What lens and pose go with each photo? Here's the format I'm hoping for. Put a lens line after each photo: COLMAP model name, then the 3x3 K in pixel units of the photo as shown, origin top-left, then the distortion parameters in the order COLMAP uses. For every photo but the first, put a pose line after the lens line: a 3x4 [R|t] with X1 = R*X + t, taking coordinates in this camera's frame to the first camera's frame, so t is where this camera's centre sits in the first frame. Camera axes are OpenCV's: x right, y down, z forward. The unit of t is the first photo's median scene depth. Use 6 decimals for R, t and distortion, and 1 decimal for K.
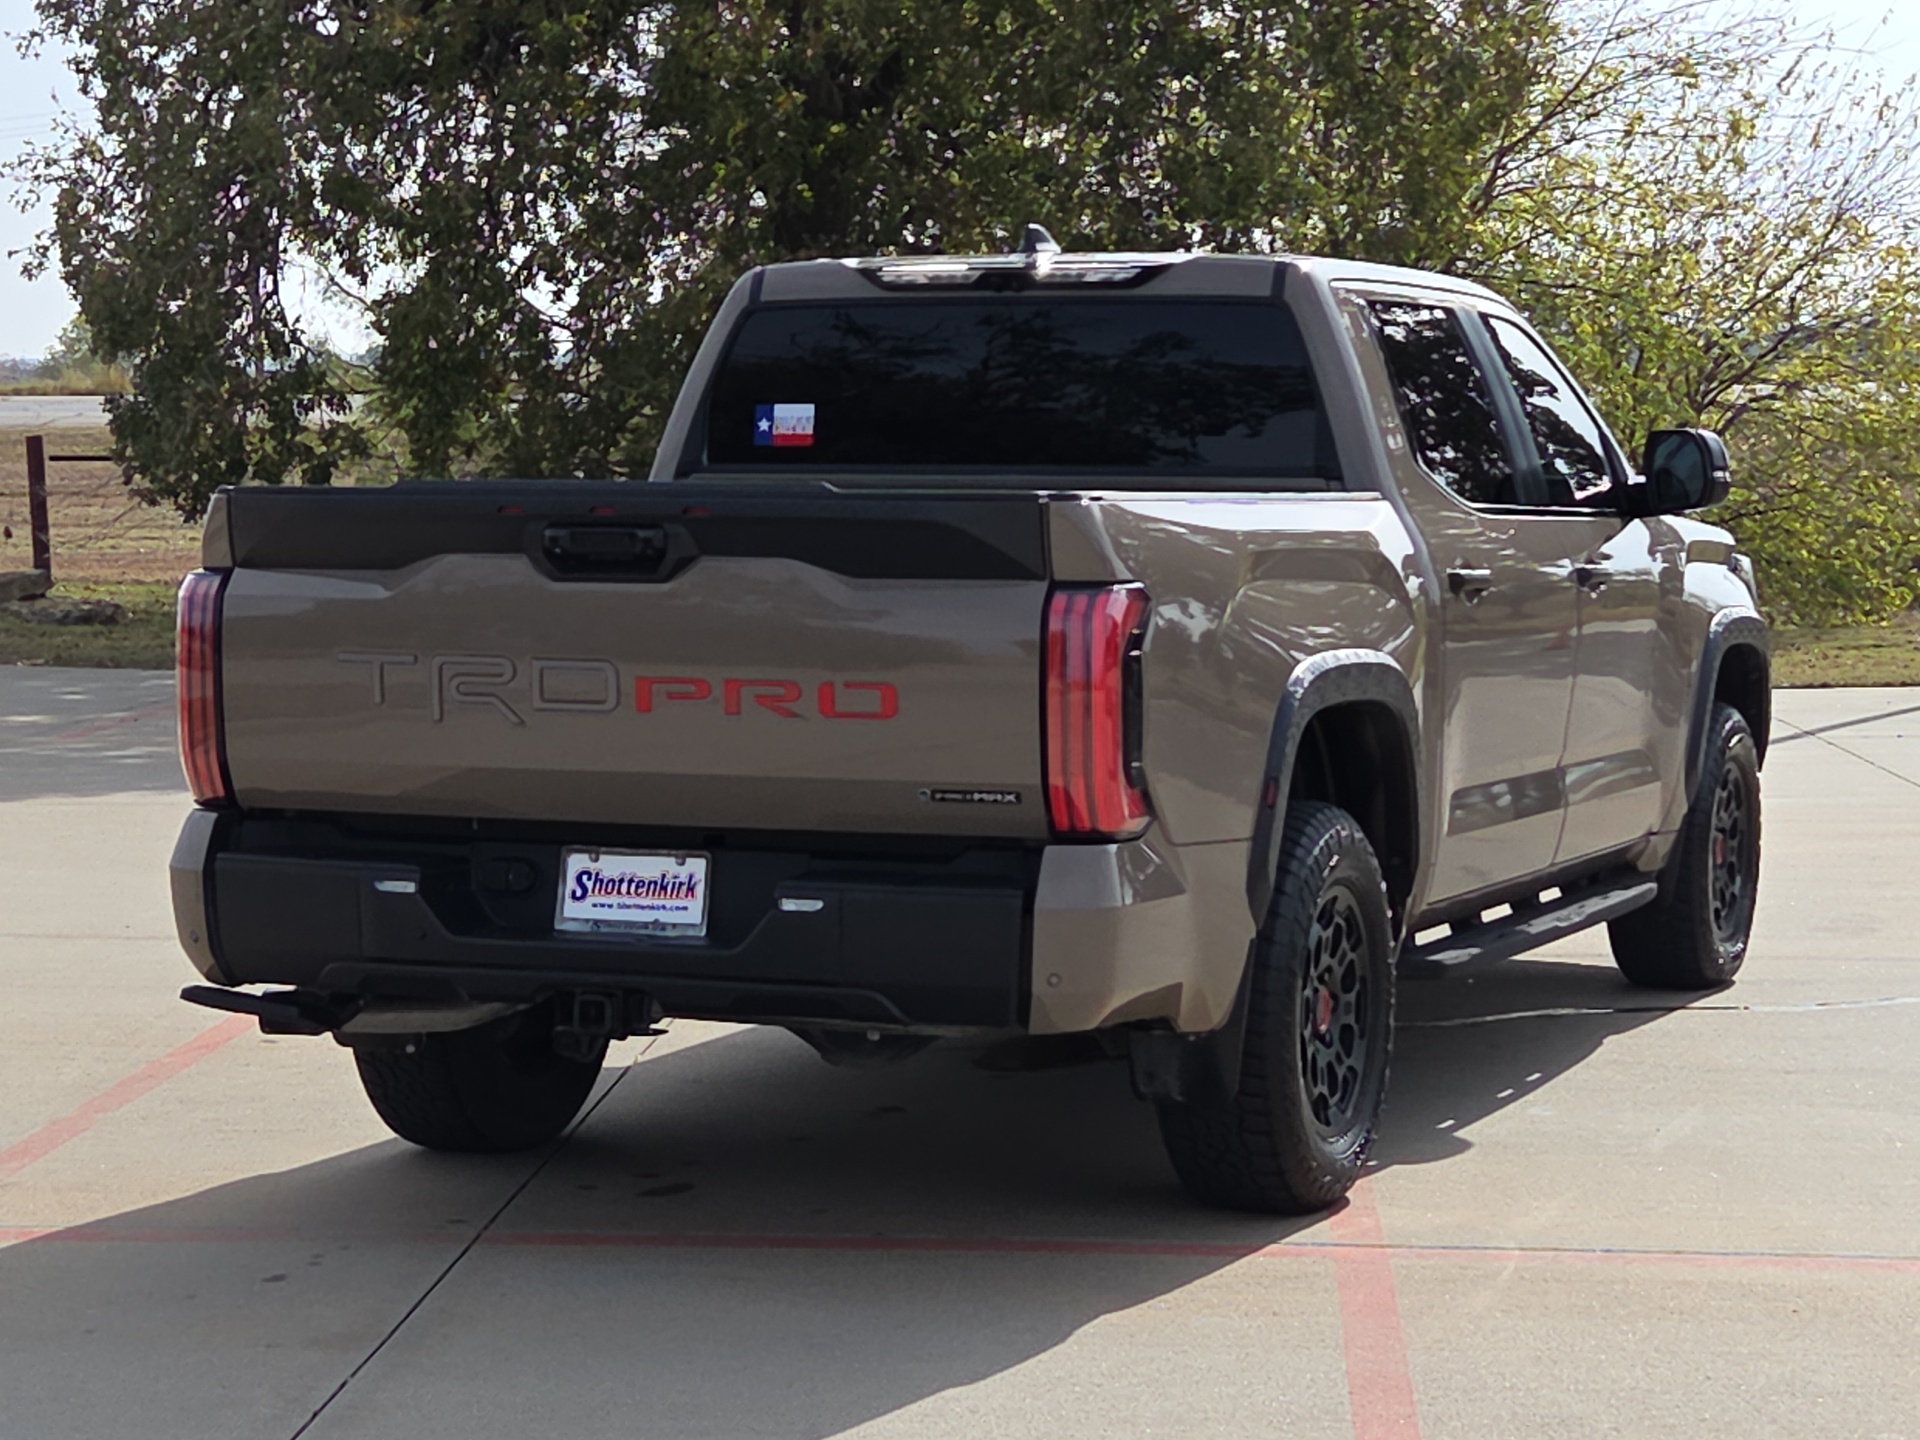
lens RADIAL K [[3898.5, 0, 962.0], [0, 3898.5, 717.9], [0, 0, 1]] dist [0.035123, 0.000000]
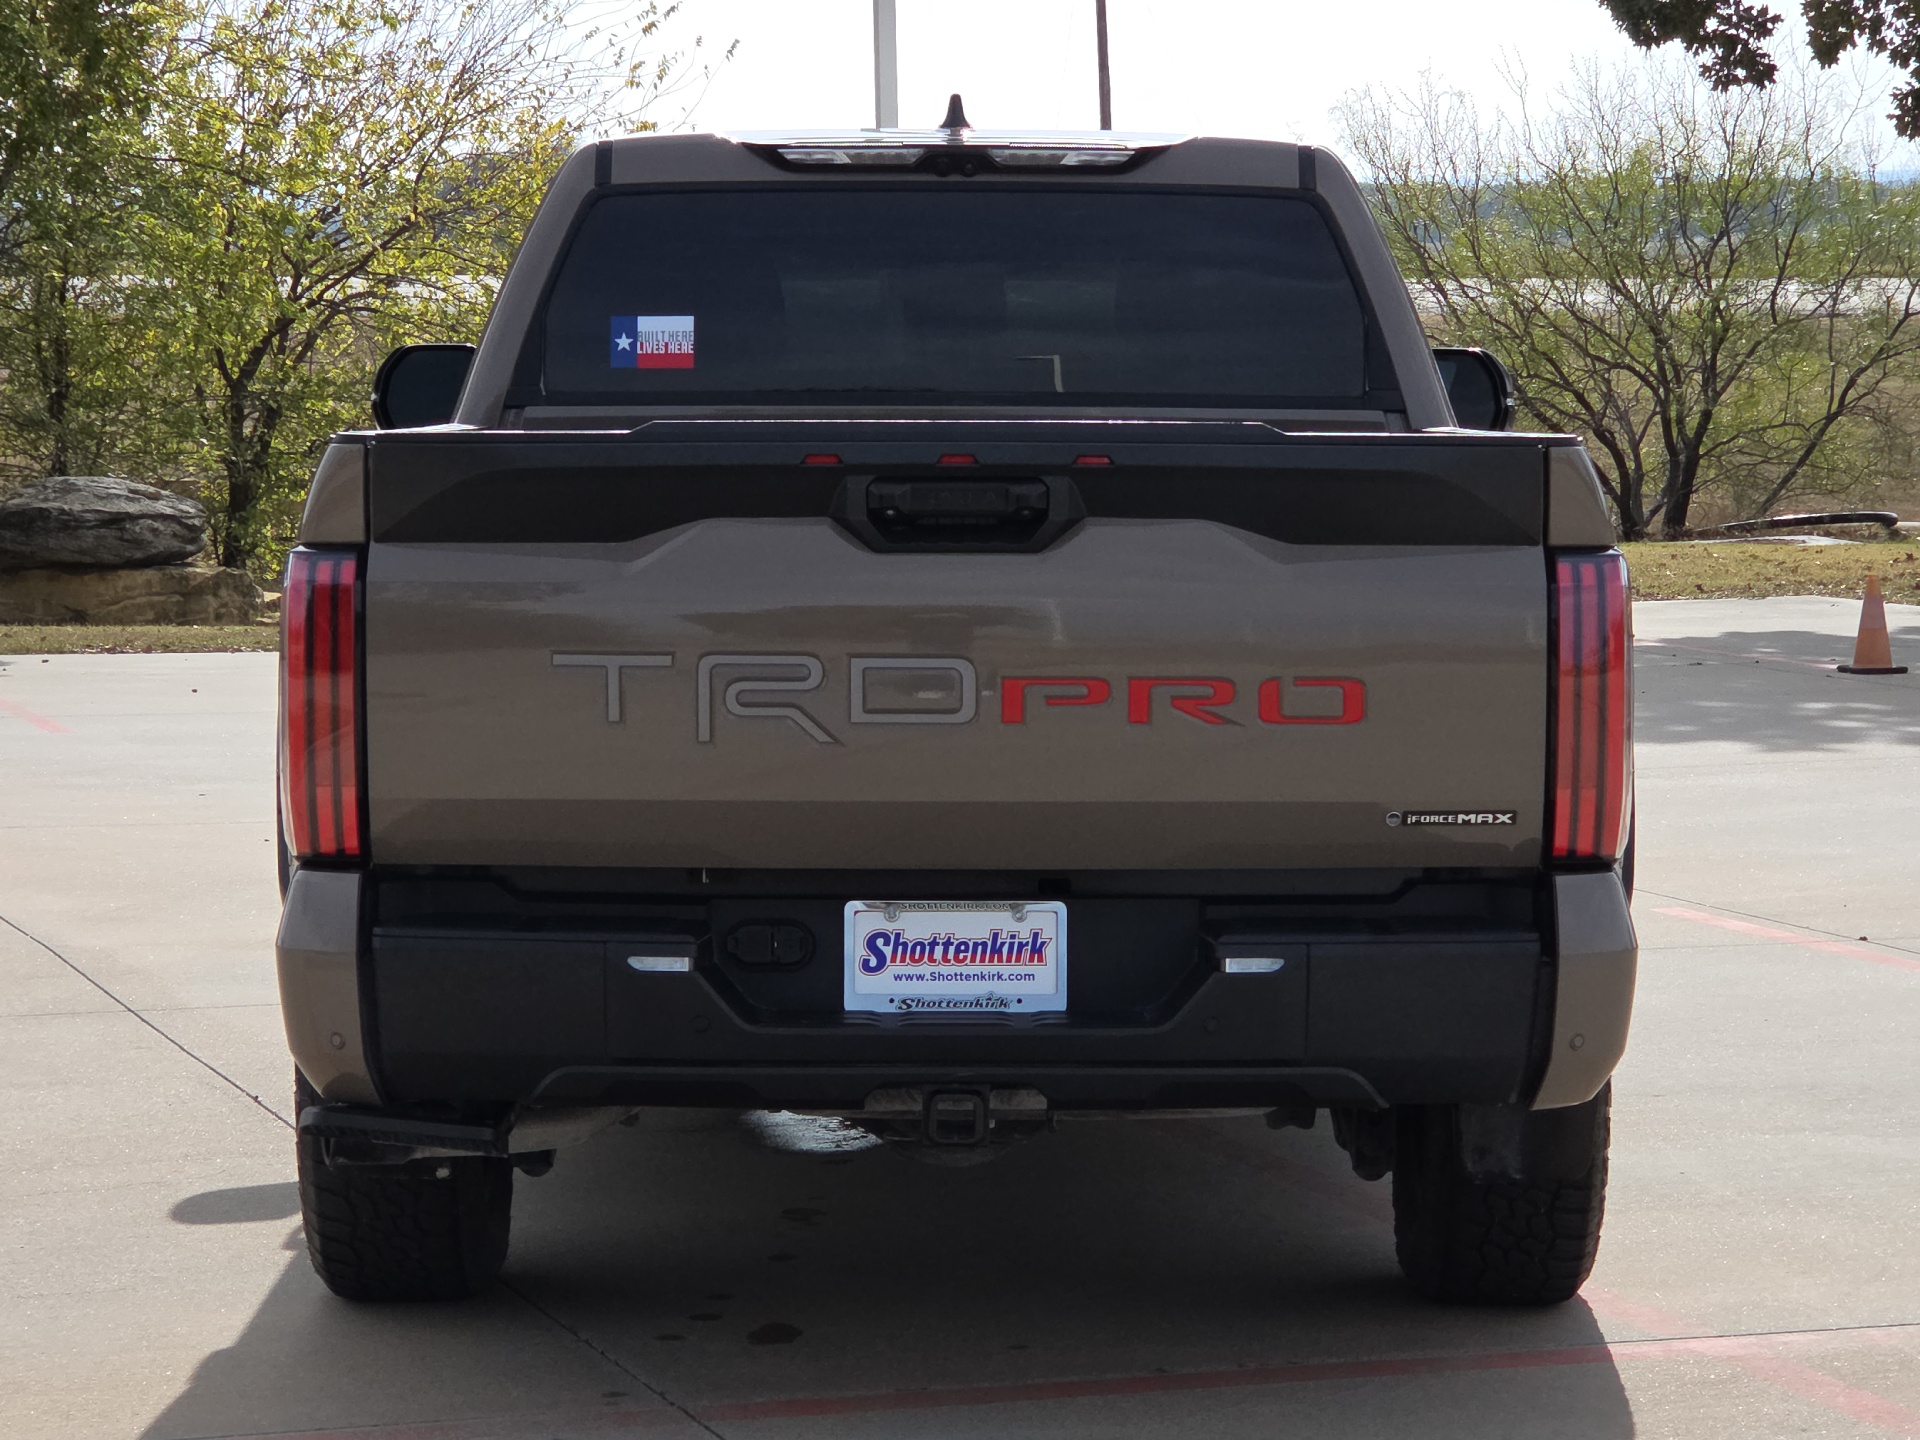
lens RADIAL K [[4737.6, 0, 957.5], [0, 4737.6, 718.1], [0, 0, 1]] dist [-0.419483, 0.000000]
pose [[0.923675, -0.026558, 0.382255, -0.439126], [0.023005, 0.999639, 0.013863, -0.015278], [-0.382485, -0.004011, 0.923953, 0.143106]]
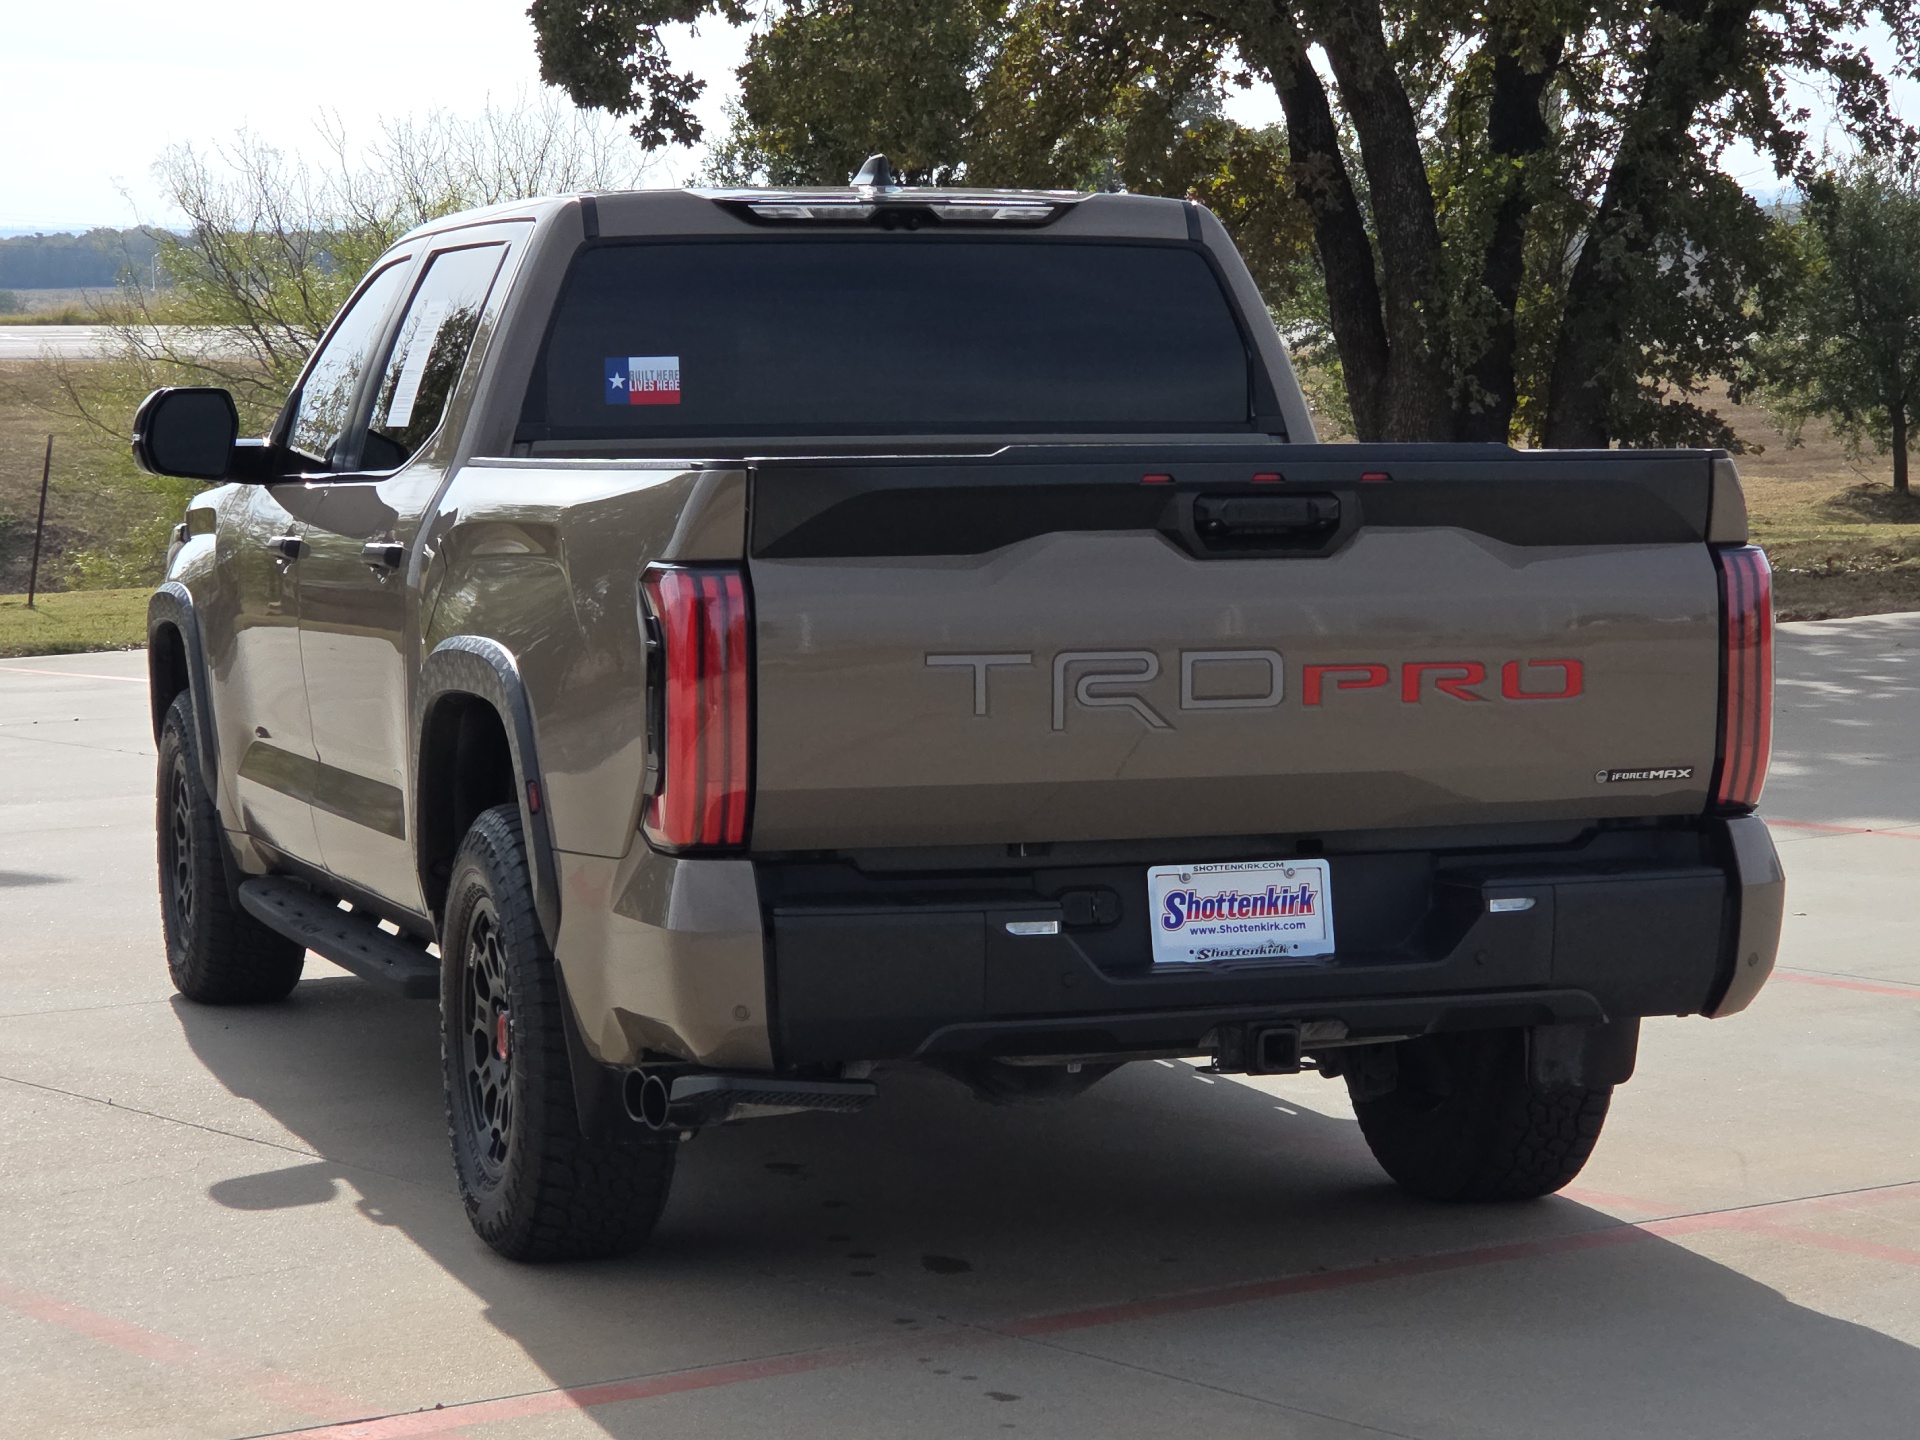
lens RADIAL K [[4382.7, 0, 960.4], [0, 4382.7, 715.7], [0, 0, 1]] dist [-0.318939, 0.000000]
pose [[0.781266, -0.052539, 0.621983, -0.746321], [0.050530, 0.998504, 0.020874, -0.023277], [-0.622149, 0.015121, 0.782753, 0.269408]]
